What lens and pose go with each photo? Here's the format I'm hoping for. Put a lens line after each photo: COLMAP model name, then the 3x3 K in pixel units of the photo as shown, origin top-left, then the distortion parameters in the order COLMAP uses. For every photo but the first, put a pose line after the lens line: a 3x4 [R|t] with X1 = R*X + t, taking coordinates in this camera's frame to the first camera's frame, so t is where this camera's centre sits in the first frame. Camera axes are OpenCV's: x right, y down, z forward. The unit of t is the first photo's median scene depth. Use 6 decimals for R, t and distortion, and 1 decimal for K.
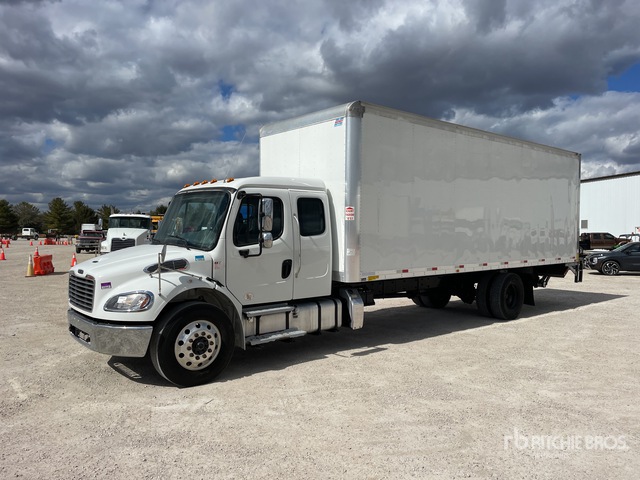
lens RADIAL K [[483.1, 0, 321.6], [0, 483.1, 240.3], [0, 0, 1]] dist [0.066966, -0.001468]
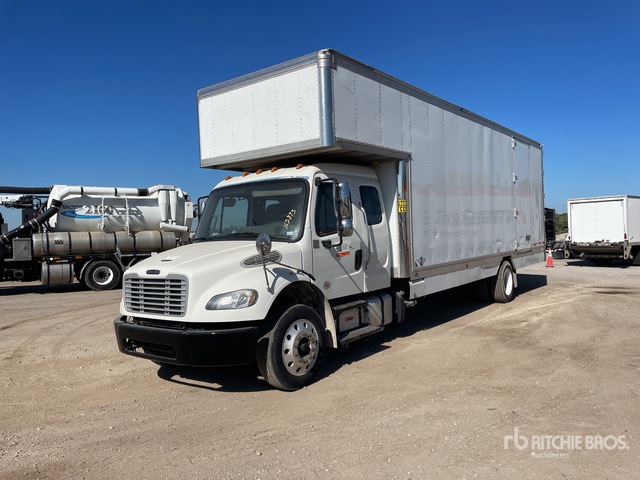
lens RADIAL K [[483.1, 0, 317.6], [0, 483.1, 230.0], [0, 0, 1]] dist [0.066966, -0.001468]
pose [[0.979015, -0.037717, 0.200268, -0.359344], [0.046155, 0.998225, -0.037632, 0.034486], [-0.198493, 0.046086, 0.979018, 0.097157]]
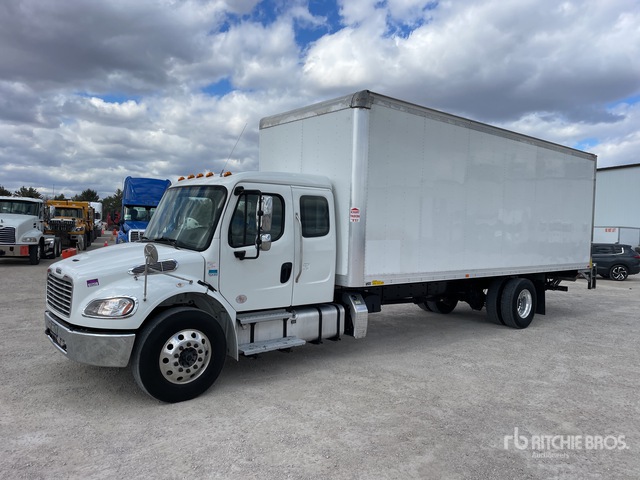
lens RADIAL K [[483.1, 0, 322.9], [0, 483.1, 240.3], [0, 0, 1]] dist [0.066966, -0.001468]
pose [[0.999619, 0.027585, -0.000544, -0.003259], [-0.027575, 0.999516, 0.014383, -0.018424], [0.000941, -0.014363, 0.999896, 0.085328]]
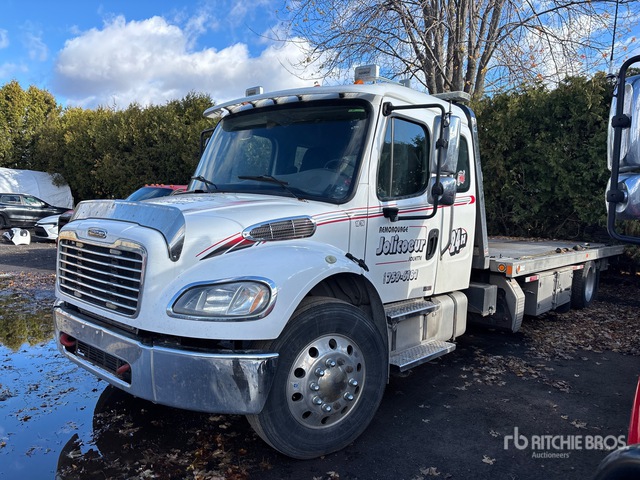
lens RADIAL K [[483.1, 0, 317.7], [0, 483.1, 241.7], [0, 0, 1]] dist [0.066966, -0.001468]
pose [[0.988458, 0.037255, 0.146840, -0.325141], [-0.044403, 0.997968, 0.045703, 0.037788], [-0.144839, -0.051695, 0.988104, 0.450937]]
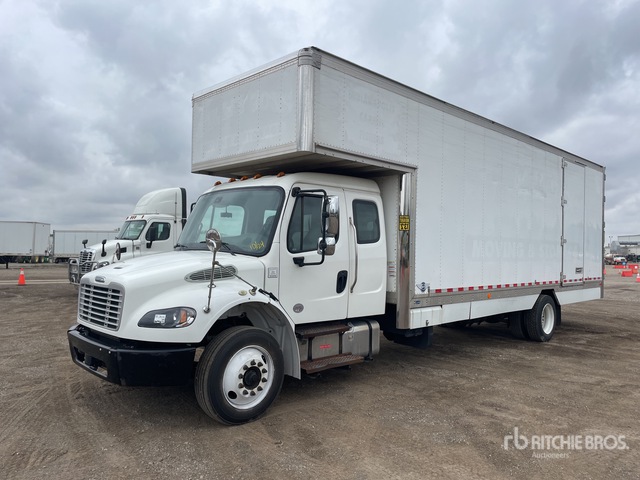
lens RADIAL K [[483.1, 0, 324.5], [0, 483.1, 235.3], [0, 0, 1]] dist [0.066966, -0.001468]
pose [[0.997348, 0.026550, 0.067768, -0.173005], [-0.023320, 0.998574, -0.048022, 0.020837], [-0.068947, 0.046314, 0.996545, 0.164932]]
